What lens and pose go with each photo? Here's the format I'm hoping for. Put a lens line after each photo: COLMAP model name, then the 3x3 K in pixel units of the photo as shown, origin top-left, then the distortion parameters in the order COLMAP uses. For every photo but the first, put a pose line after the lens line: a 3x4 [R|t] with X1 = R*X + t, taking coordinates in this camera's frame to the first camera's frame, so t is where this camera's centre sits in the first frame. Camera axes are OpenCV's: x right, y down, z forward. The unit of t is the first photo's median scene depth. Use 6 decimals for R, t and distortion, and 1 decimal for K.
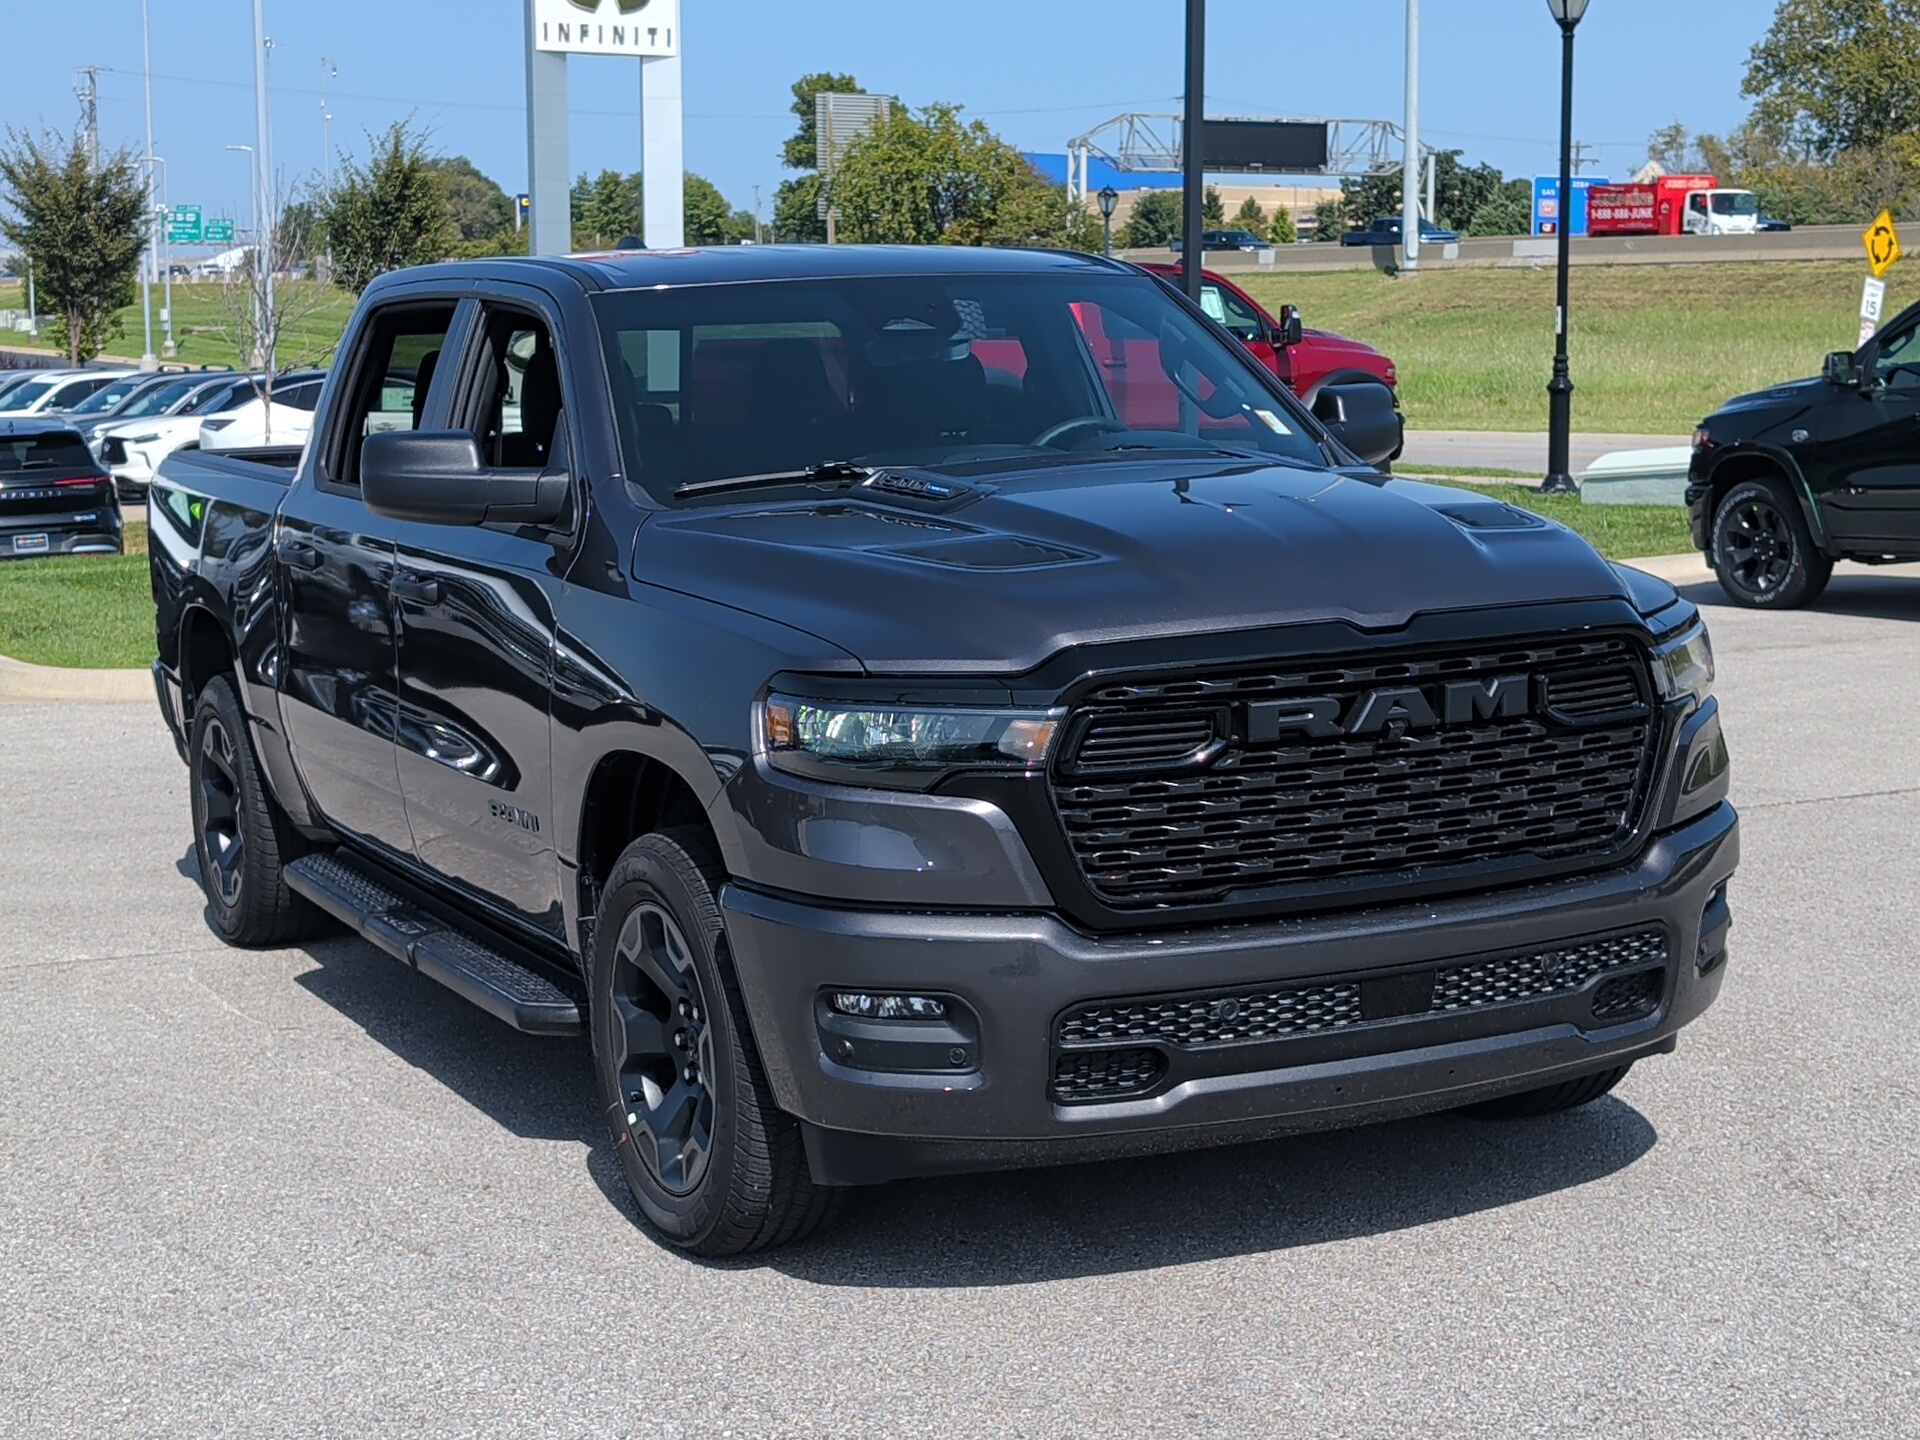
lens RADIAL K [[3169.2, 0, 998.4], [0, 3169.2, 727.6], [0, 0, 1]] dist [0.250482, -1.144165]
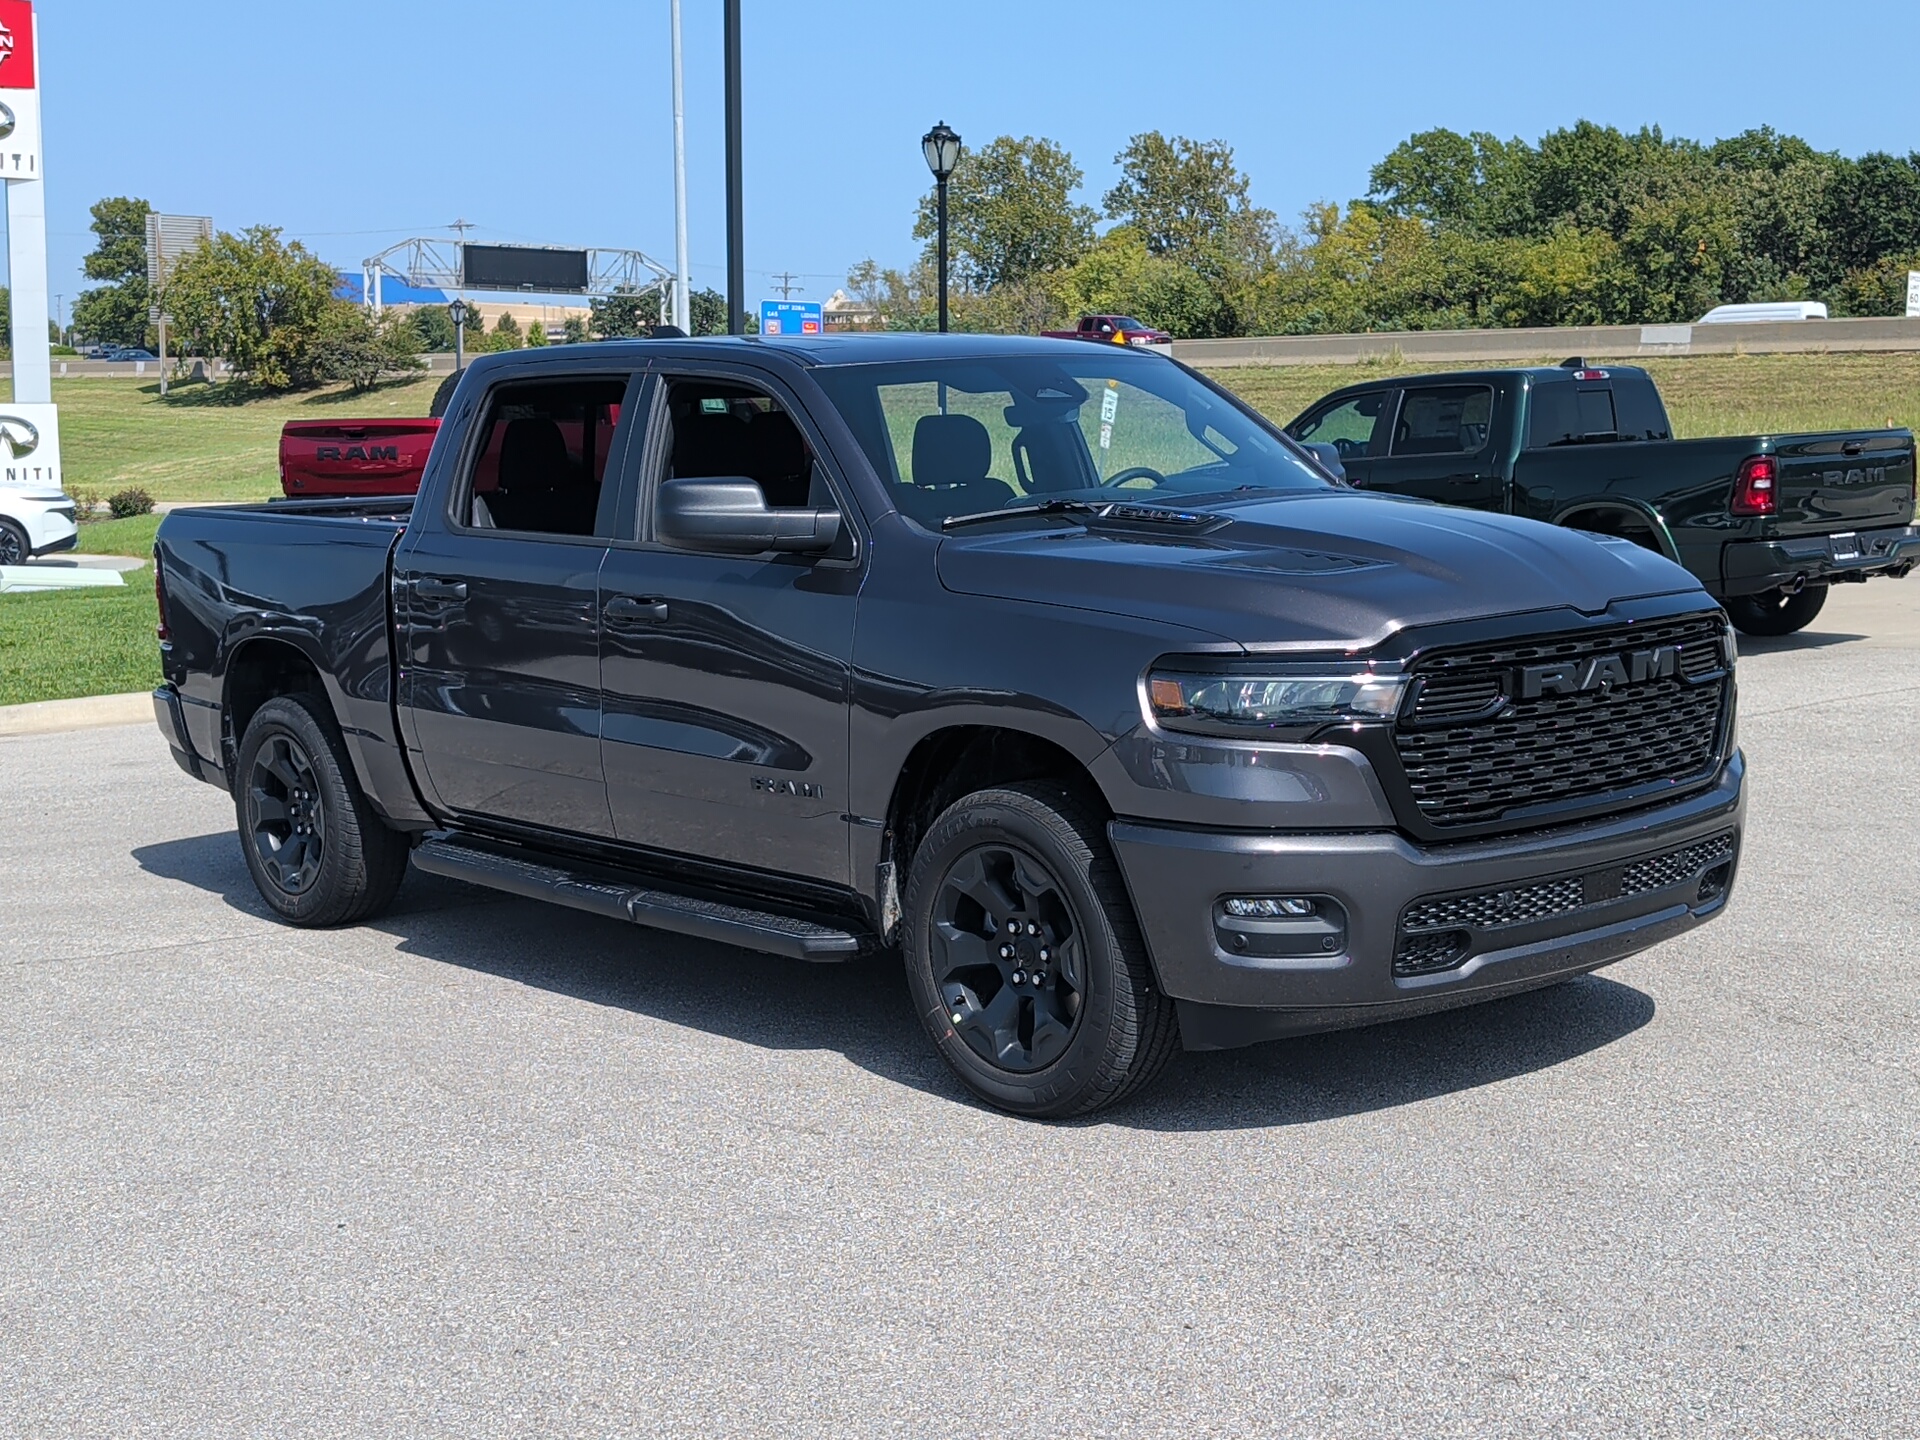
lens RADIAL K [[2680.8, 0, 983.1], [0, 2680.8, 731.0], [0, 0, 1]] dist [0.188722, -0.729018]
pose [[0.965151, -0.028466, 0.260141, -0.345710], [0.031557, 0.999472, -0.007713, 0.015968], [-0.259784, 0.015654, 0.965540, -0.028935]]
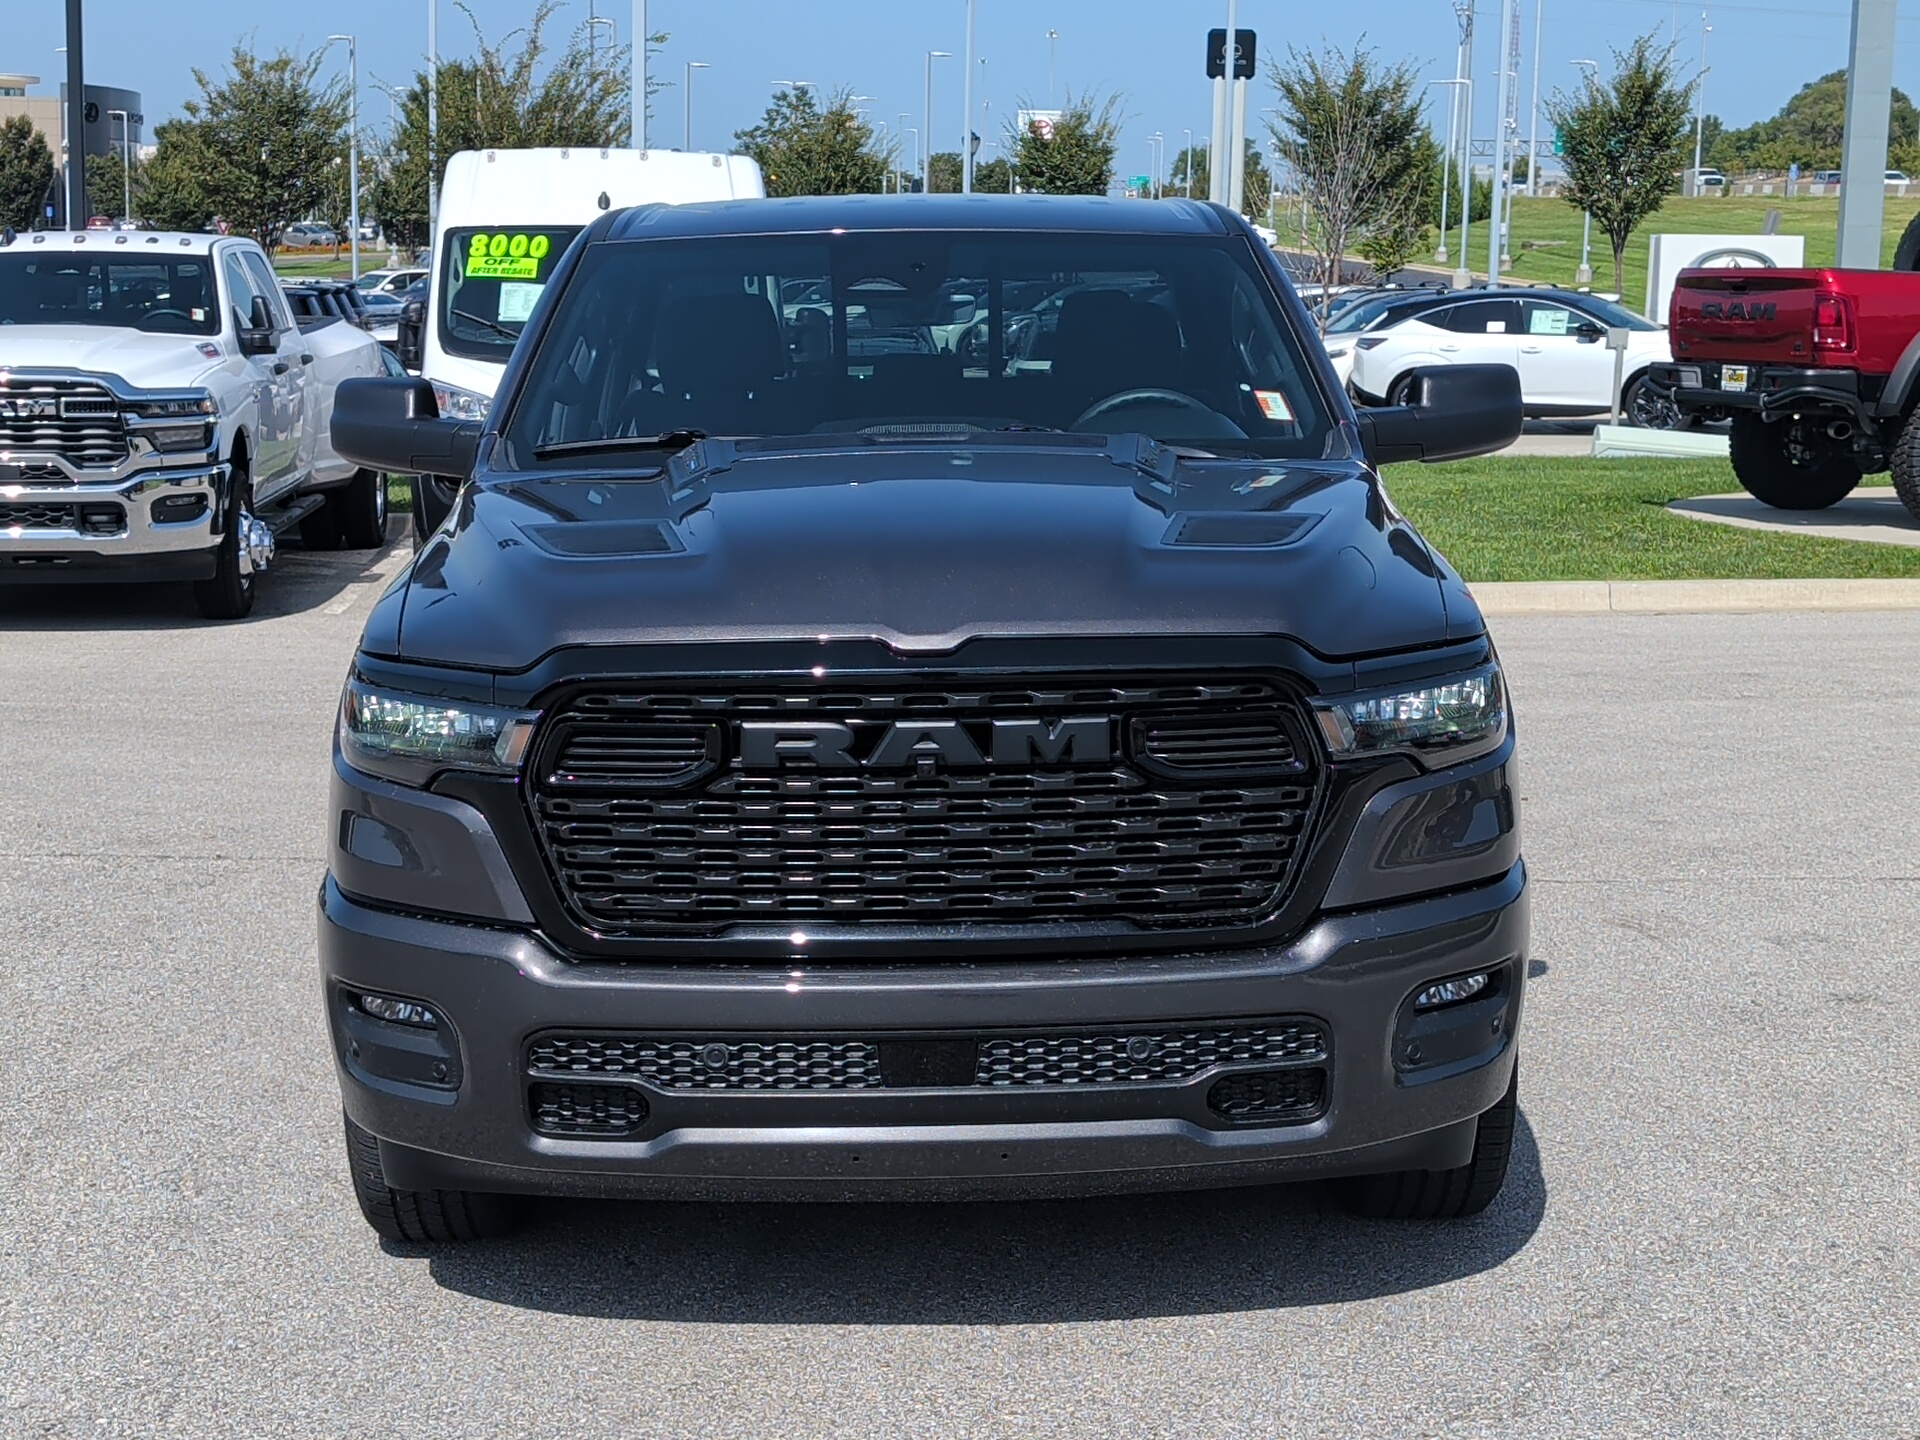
lens RADIAL K [[3169.2, 0, 998.4], [0, 3169.2, 727.6], [0, 0, 1]] dist [0.250482, -1.144165]
pose [[0.909921, 0.083818, -0.406224, 0.407267], [-0.073040, 0.996445, 0.041994, -0.039562], [0.408299, -0.008540, 0.912808, 0.160499]]
